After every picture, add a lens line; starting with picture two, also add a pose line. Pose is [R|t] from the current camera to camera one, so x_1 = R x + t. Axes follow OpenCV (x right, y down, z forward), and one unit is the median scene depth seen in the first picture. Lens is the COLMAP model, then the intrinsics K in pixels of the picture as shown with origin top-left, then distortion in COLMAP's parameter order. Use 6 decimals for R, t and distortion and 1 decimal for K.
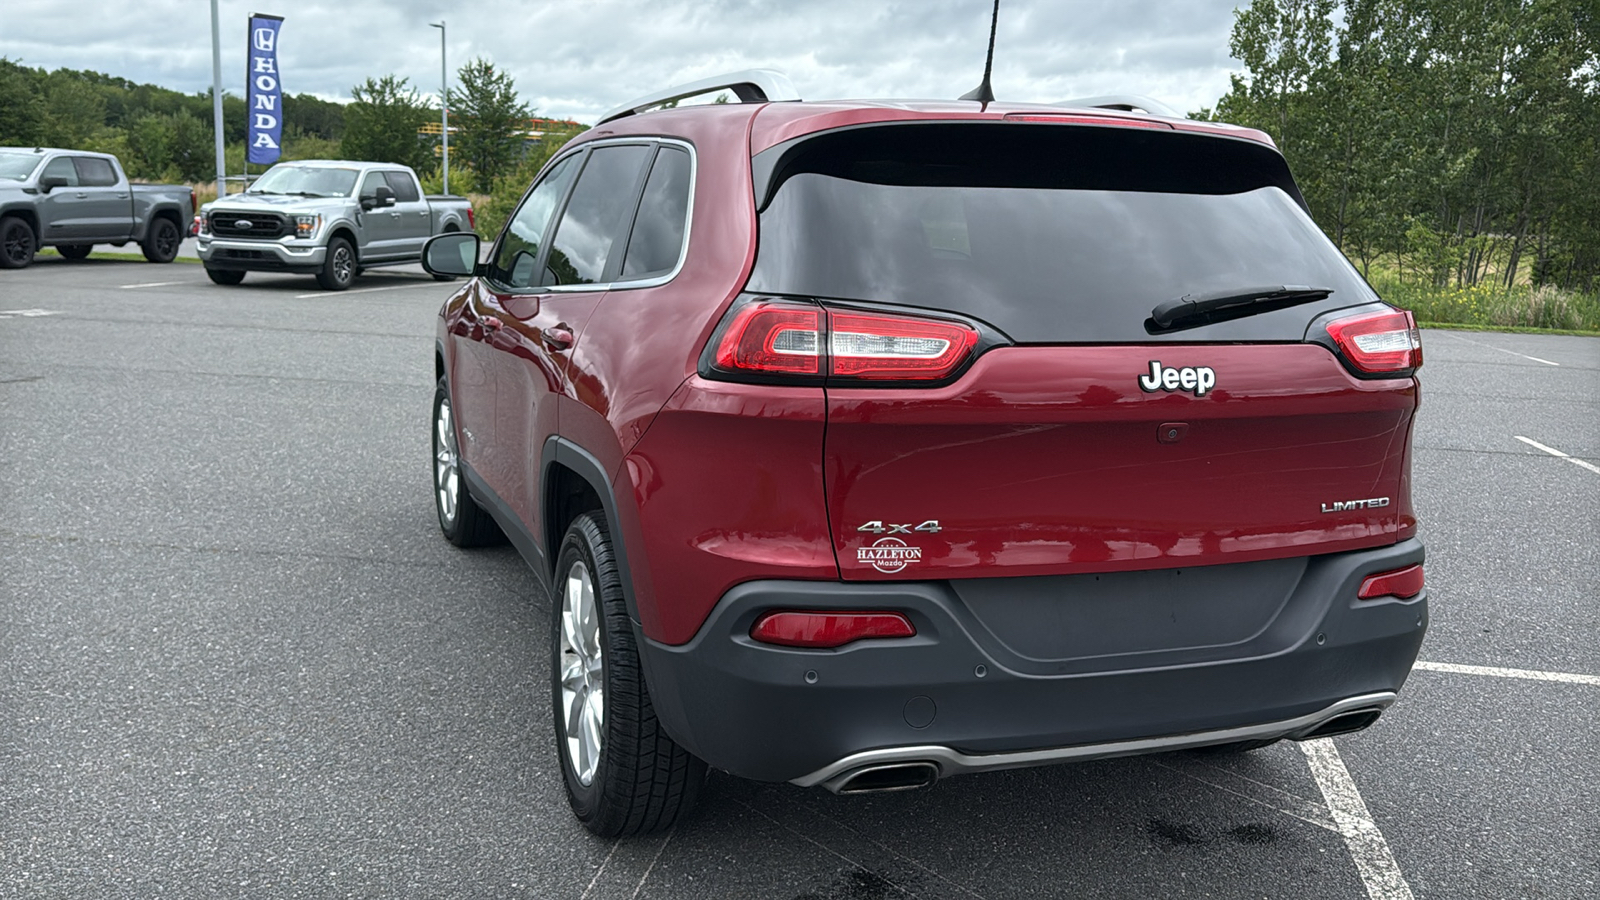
lens RADIAL K [[1373.0, 0, 829.7], [0, 1373.0, 463.2], [0, 0, 1]] dist [0.097297, -0.132369]
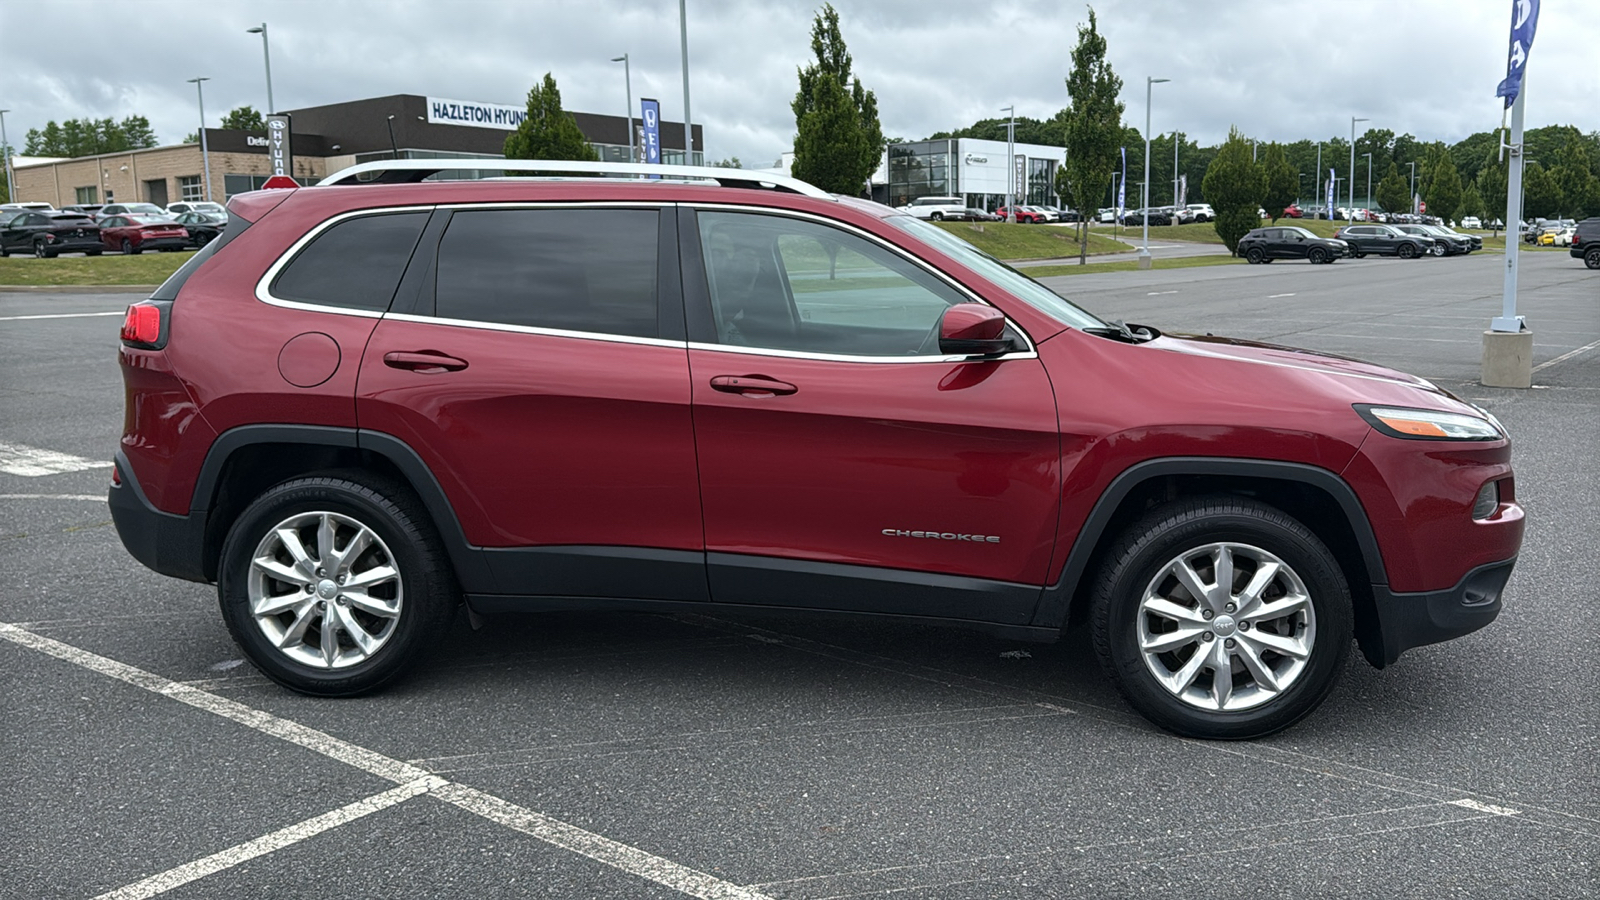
lens RADIAL K [[1366.7, 0, 833.6], [0, 1366.7, 453.3], [0, 0, 1]] dist [0.128010, -0.205610]
pose [[-0.475474, 0.091629, -0.874945, 1.212417], [-0.178907, 0.963706, 0.198149, -0.339774], [0.861346, 0.250748, -0.441824, 2.052010]]
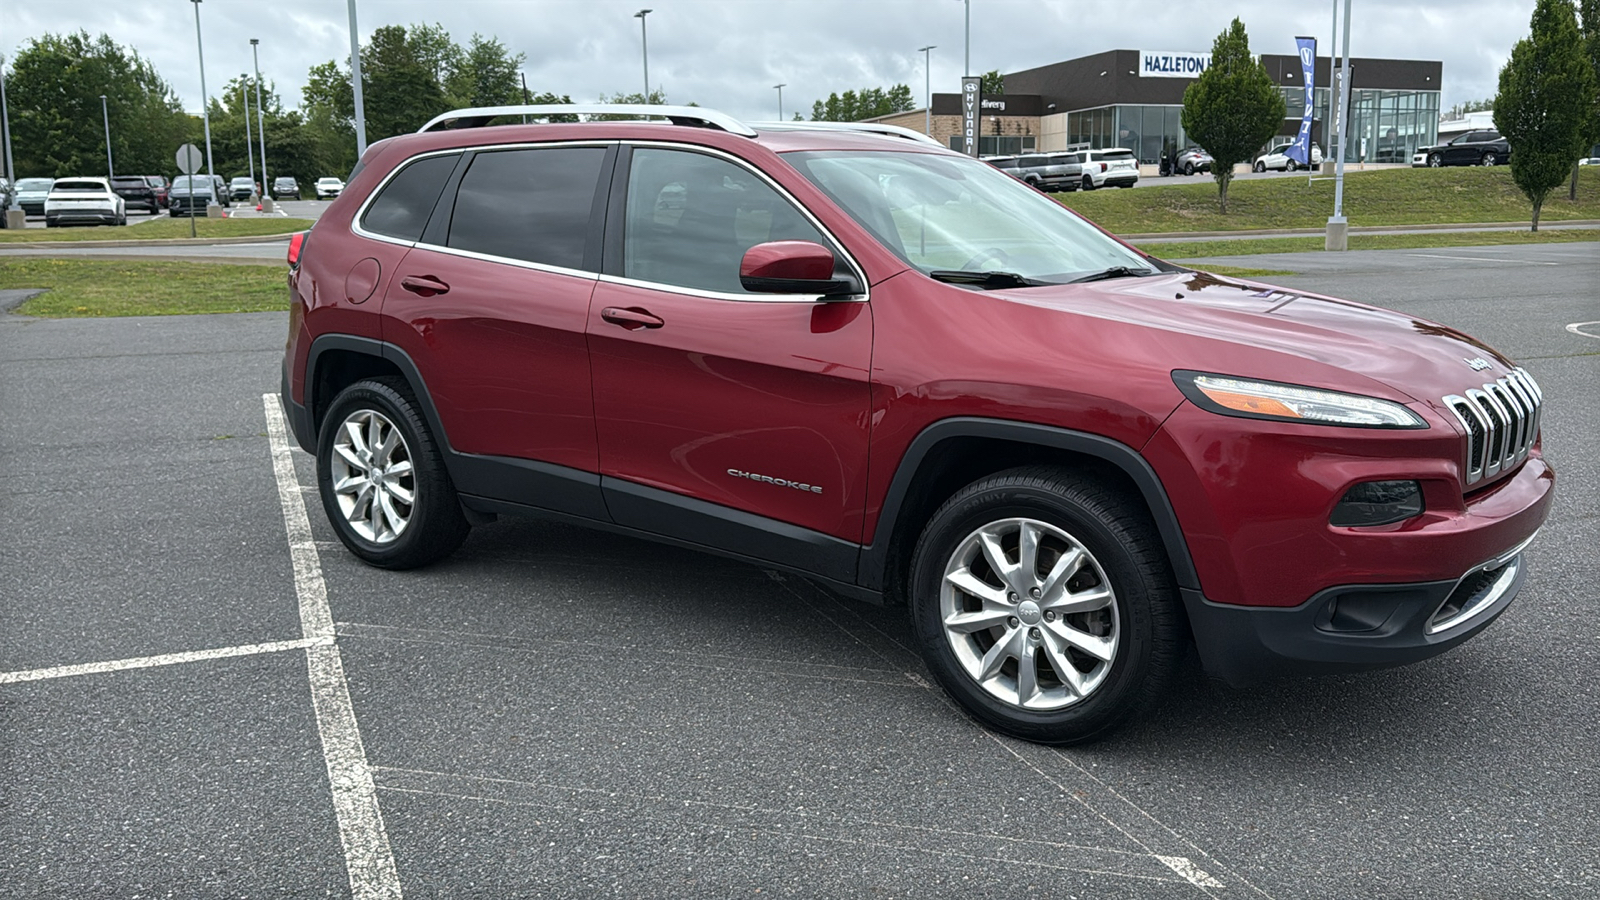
lens RADIAL K [[1366.7, 0, 831.5], [0, 1366.7, 451.9], [0, 0, 1]] dist [0.128010, -0.205610]
pose [[-0.848476, 0.055345, -0.526332, 0.696328], [-0.130211, 0.942115, 0.308973, -0.439267], [0.512966, 0.330690, -0.792156, 2.562385]]
